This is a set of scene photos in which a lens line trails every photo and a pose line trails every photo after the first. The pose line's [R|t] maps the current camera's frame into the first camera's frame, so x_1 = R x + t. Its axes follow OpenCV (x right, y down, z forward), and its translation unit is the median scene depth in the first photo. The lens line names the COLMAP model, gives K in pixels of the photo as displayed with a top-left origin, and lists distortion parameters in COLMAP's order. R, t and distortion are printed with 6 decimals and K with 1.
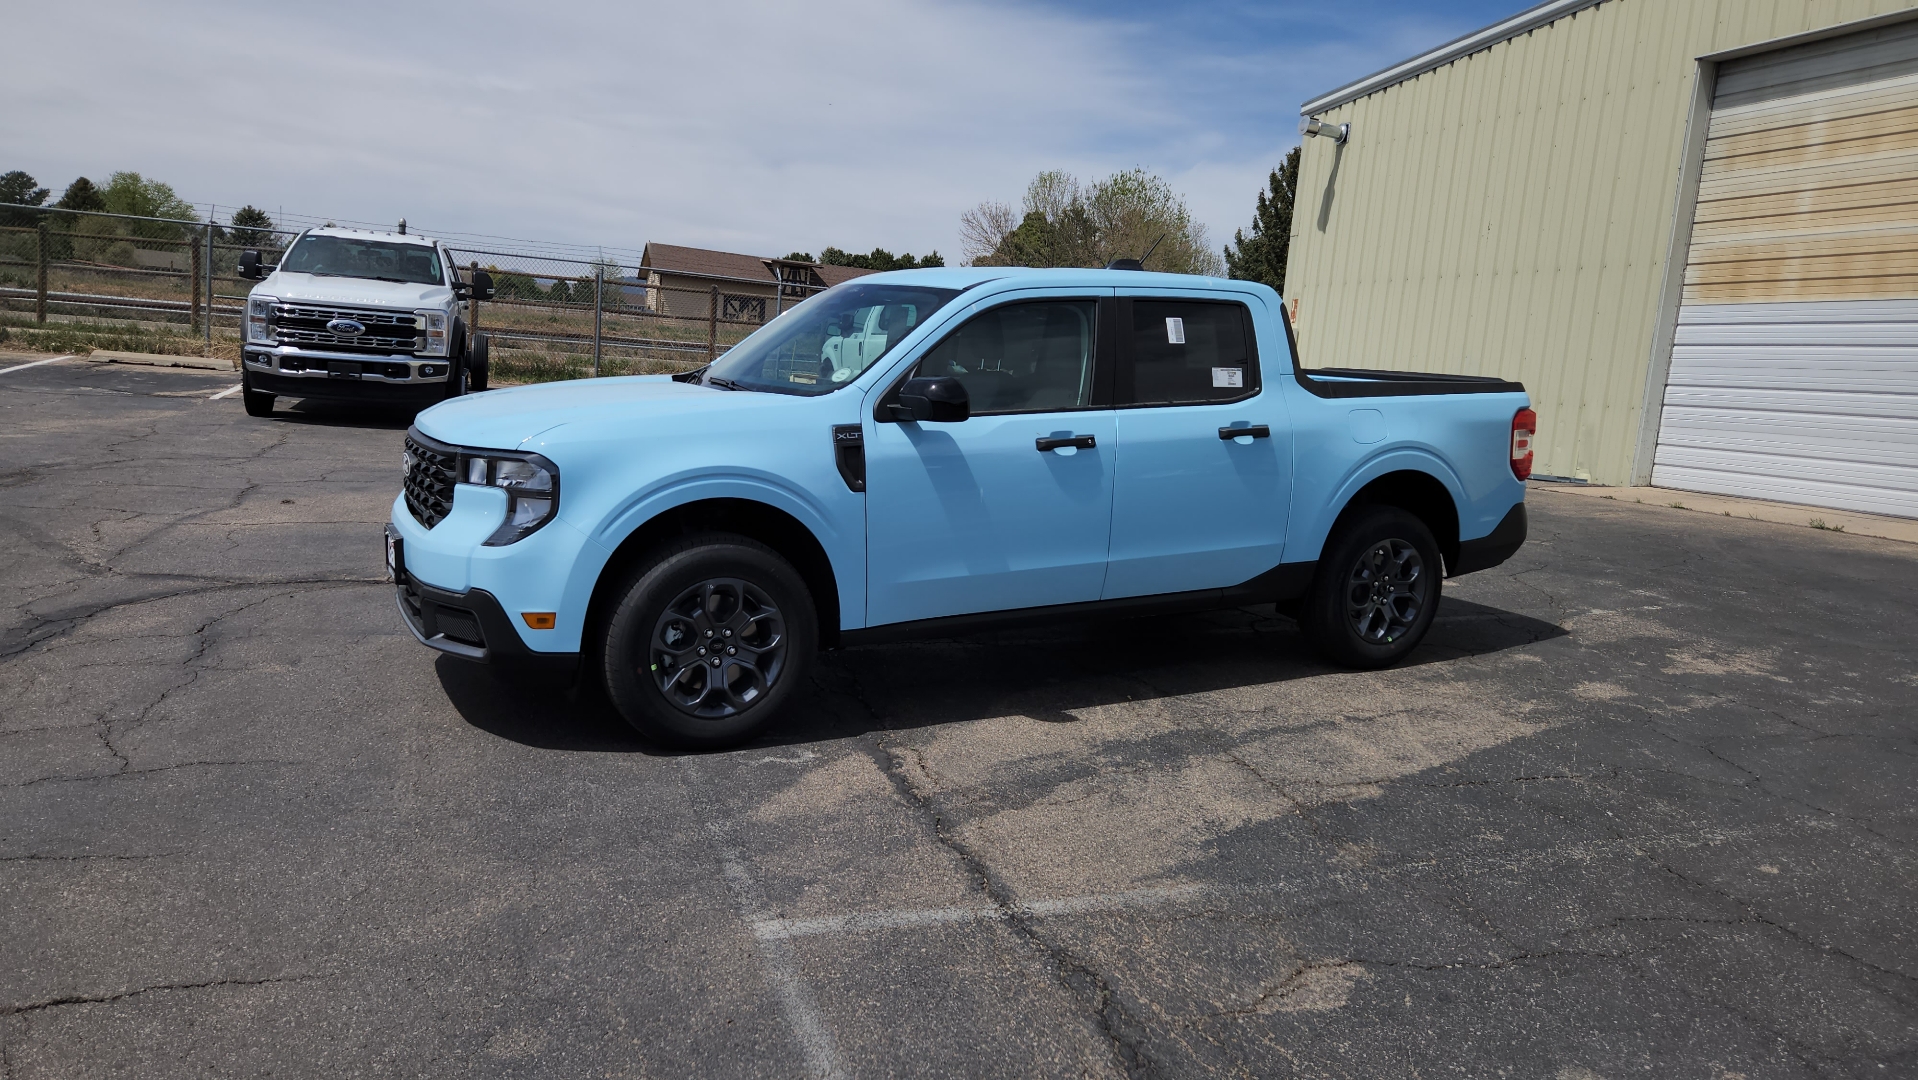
lens RADIAL K [[1259.5, 0, 921.0], [0, 1259.5, 529.7], [0, 0, 1]] dist [0.076328, -0.056031]
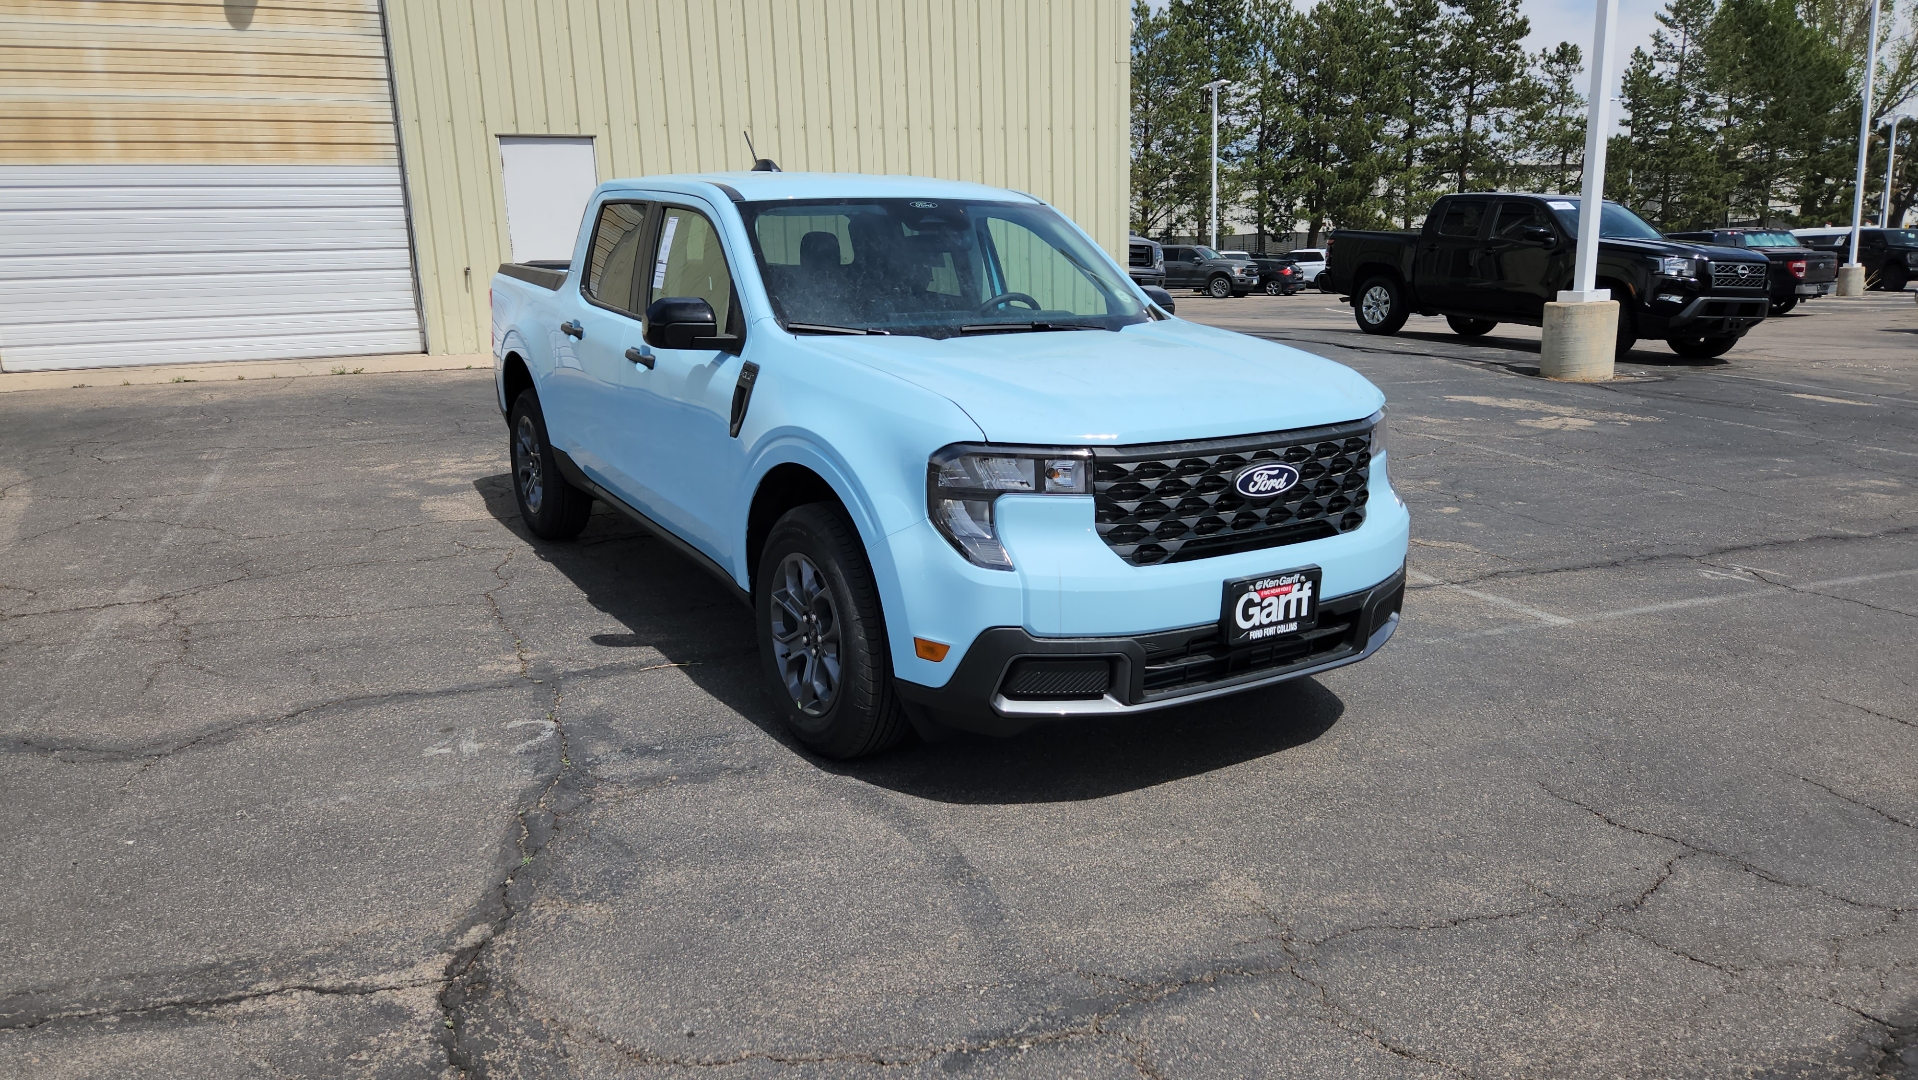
lens RADIAL K [[1278.2, 0, 910.5], [0, 1278.2, 542.4], [0, 0, 1]] dist [0.071651, -0.065915]
pose [[-0.040951, -0.283043, 0.958233, -0.966239], [0.154323, 0.945737, 0.285947, -0.225508], [-0.987171, 0.159587, 0.004952, 1.051454]]
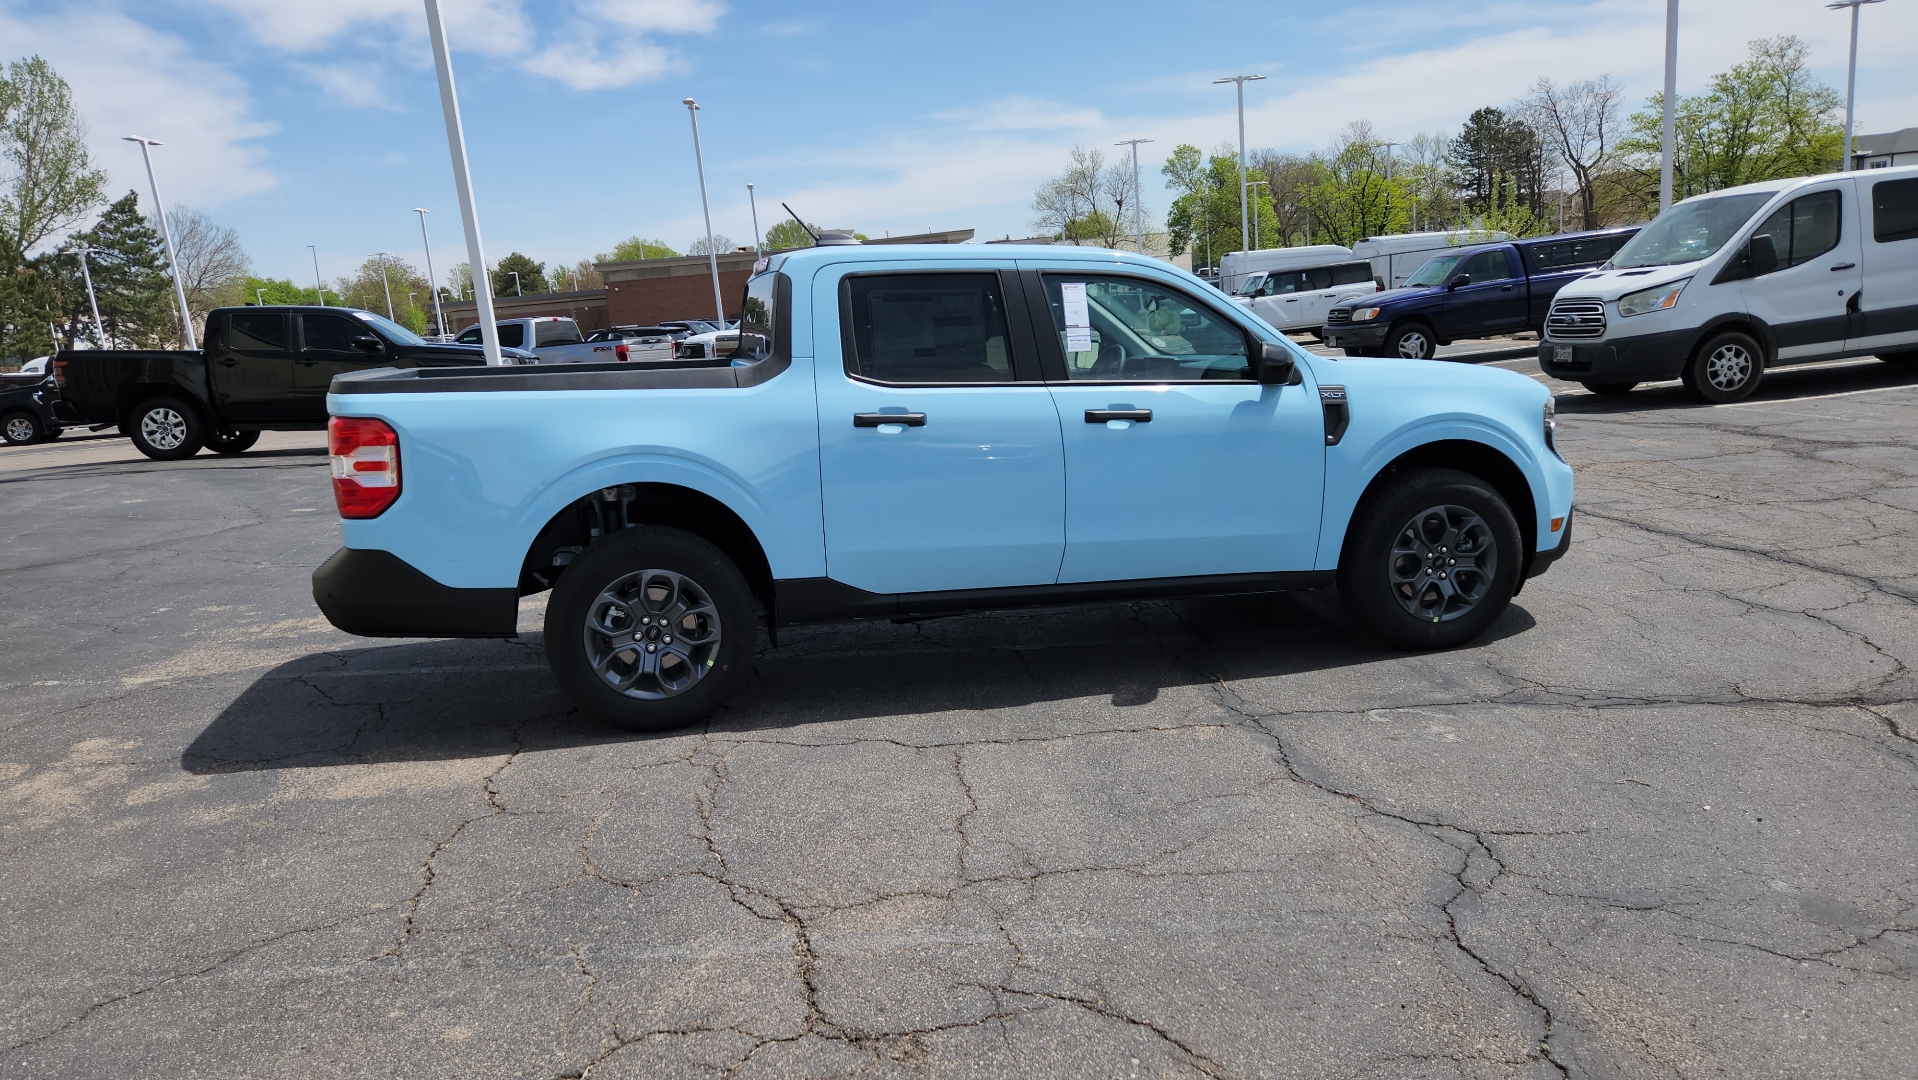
lens RADIAL K [[1297.2, 0, 908.1], [0, 1297.2, 544.4], [0, 0, 1]] dist [0.071029, -0.055167]
pose [[-0.962093, -0.049587, 0.268174, -0.168720], [0.043930, 0.942312, 0.331842, -0.351528], [-0.269158, 0.331044, -0.904413, 2.146532]]
